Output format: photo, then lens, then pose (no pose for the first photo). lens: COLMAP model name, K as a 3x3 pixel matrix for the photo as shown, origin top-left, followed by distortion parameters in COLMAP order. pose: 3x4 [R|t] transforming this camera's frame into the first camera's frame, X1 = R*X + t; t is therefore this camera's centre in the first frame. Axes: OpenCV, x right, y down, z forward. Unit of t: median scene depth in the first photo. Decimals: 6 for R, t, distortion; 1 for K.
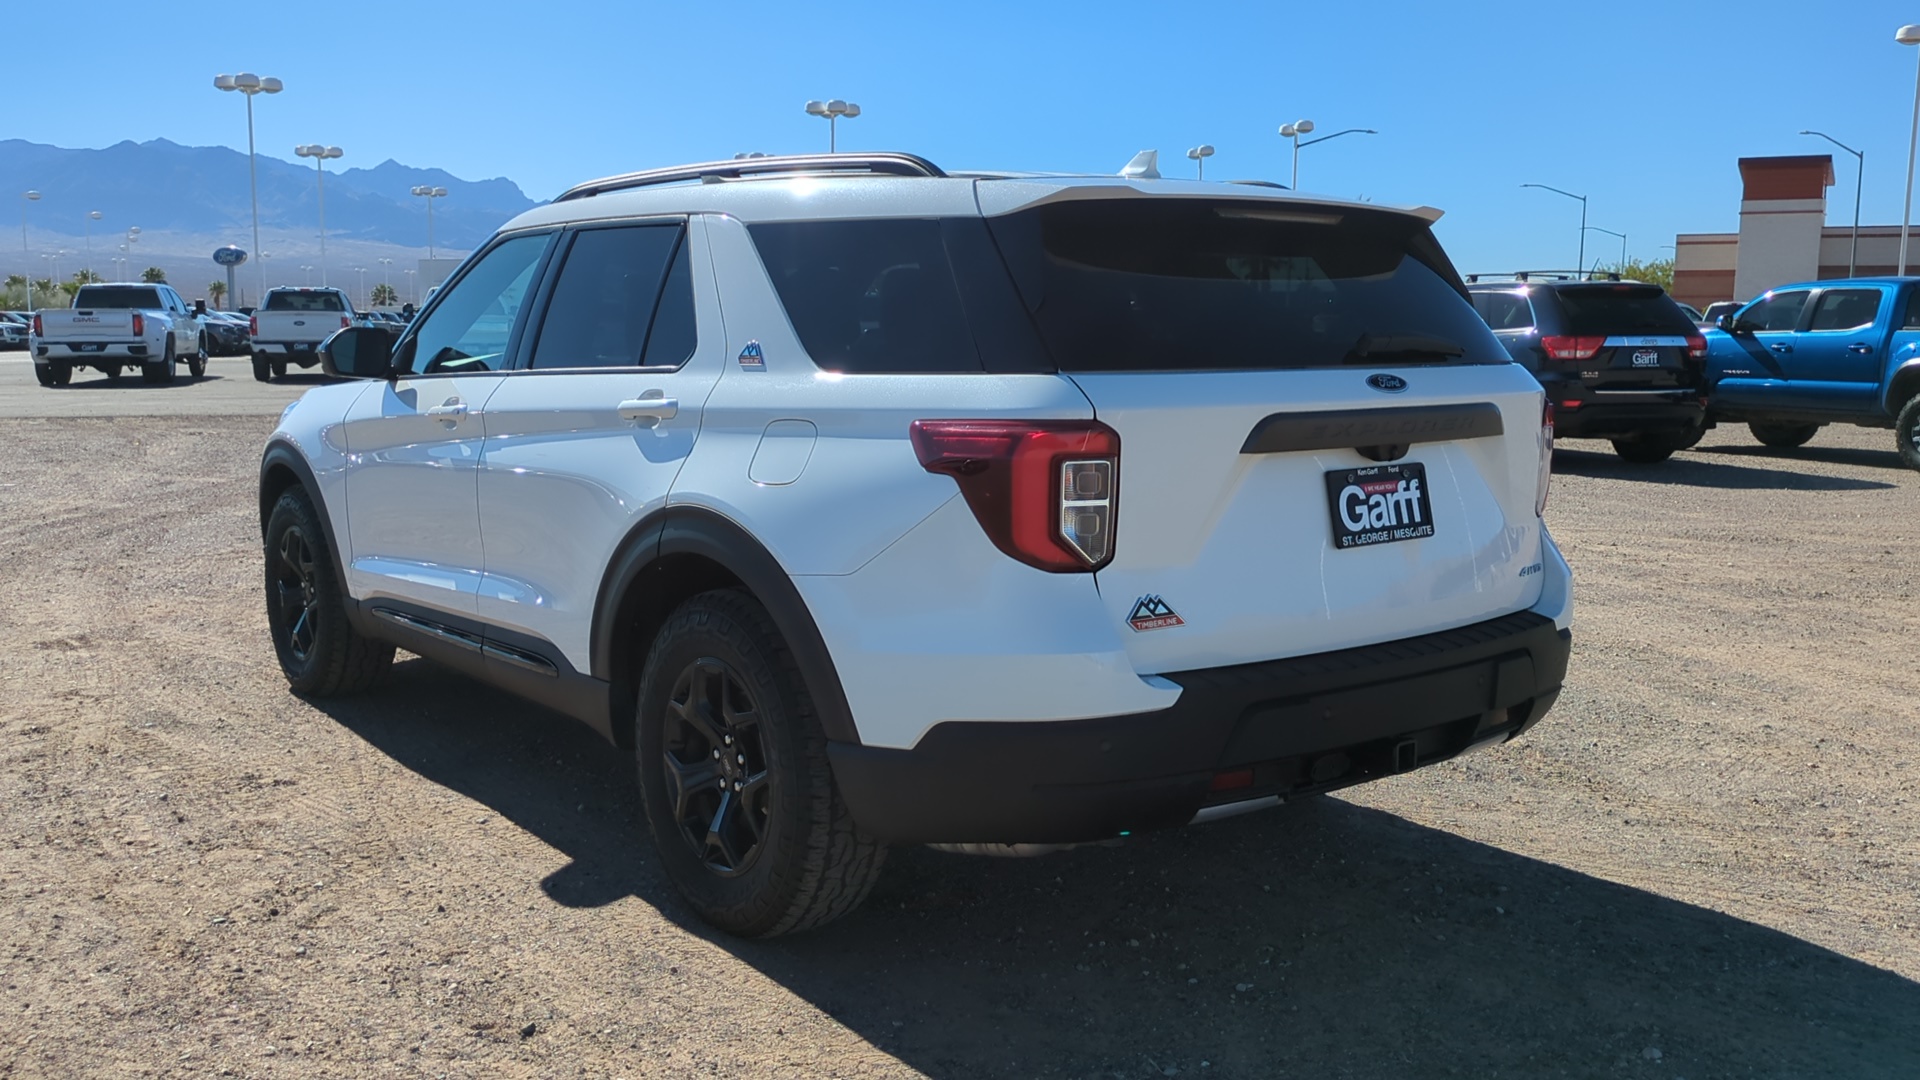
lens RADIAL K [[1642.6, 0, 969.4], [0, 1642.6, 539.1], [0, 0, 1]] dist [0.069816, -0.109320]
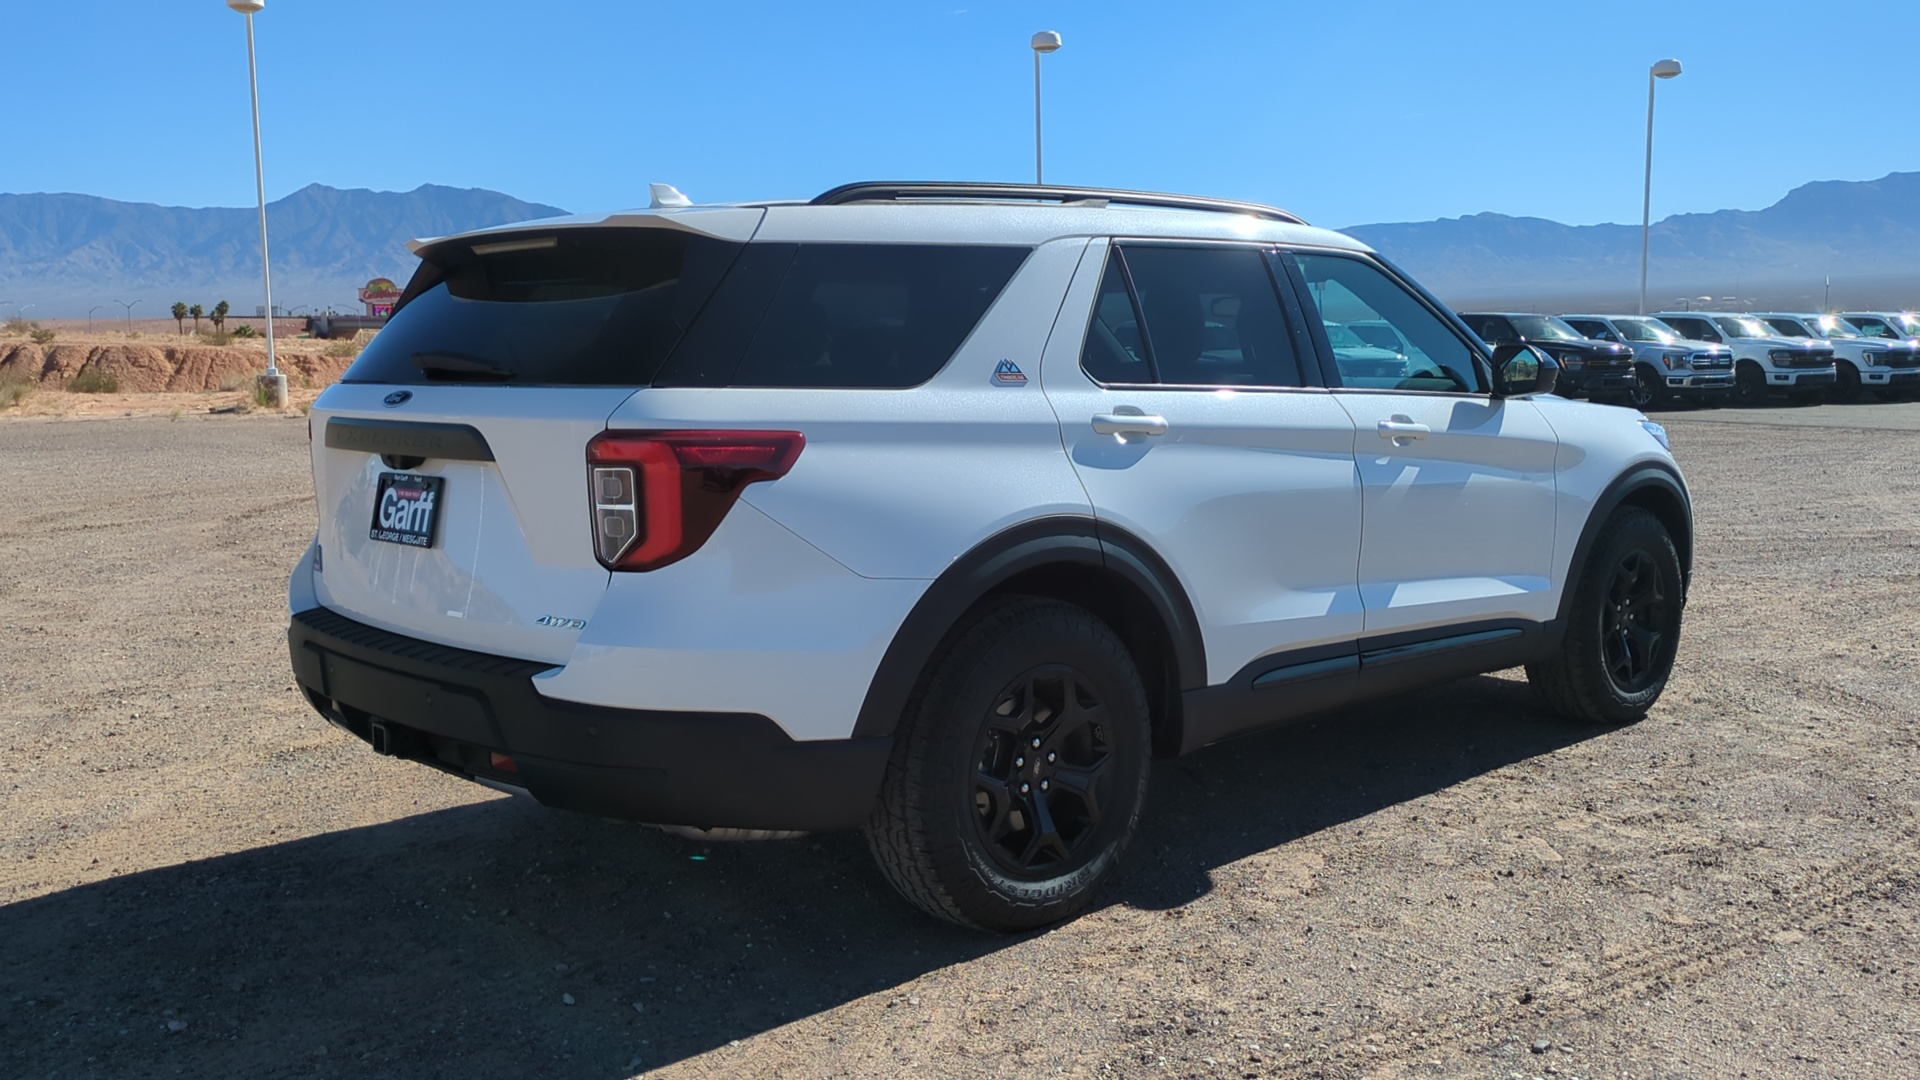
lens RADIAL K [[1633.0, 0, 970.5], [0, 1633.0, 544.0], [0, 0, 1]] dist [0.062502, -0.084578]
pose [[0.098752, 0.112308, -0.988754, 1.368295], [-0.121427, 0.987546, 0.100043, -0.152959], [0.987676, 0.110182, 0.111159, 1.251582]]
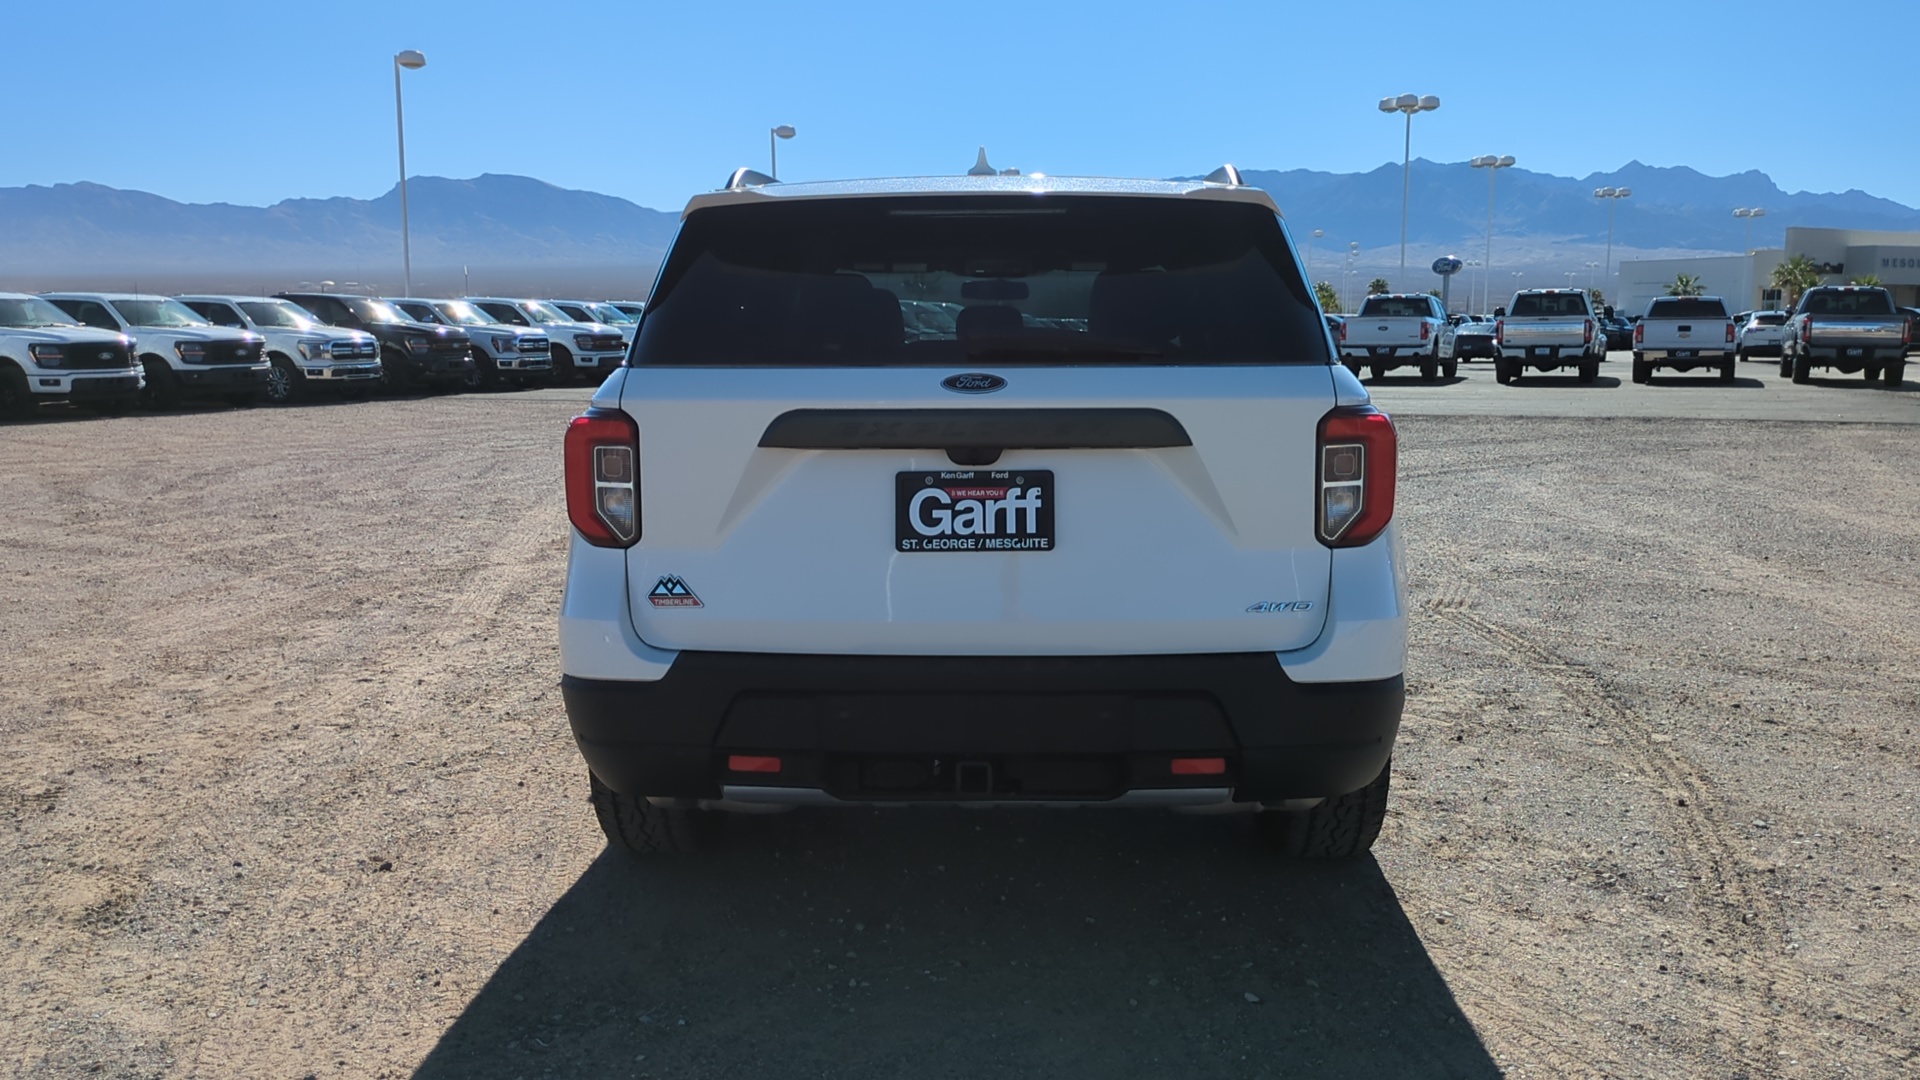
lens RADIAL K [[1633.0, 0, 970.5], [0, 1633.0, 544.0], [0, 0, 1]] dist [0.062502, -0.084578]
pose [[0.763501, 0.078730, -0.640990, 0.849921], [-0.077994, 0.996517, 0.029497, -0.029539], [0.641080, 0.027472, 0.766983, 0.279738]]
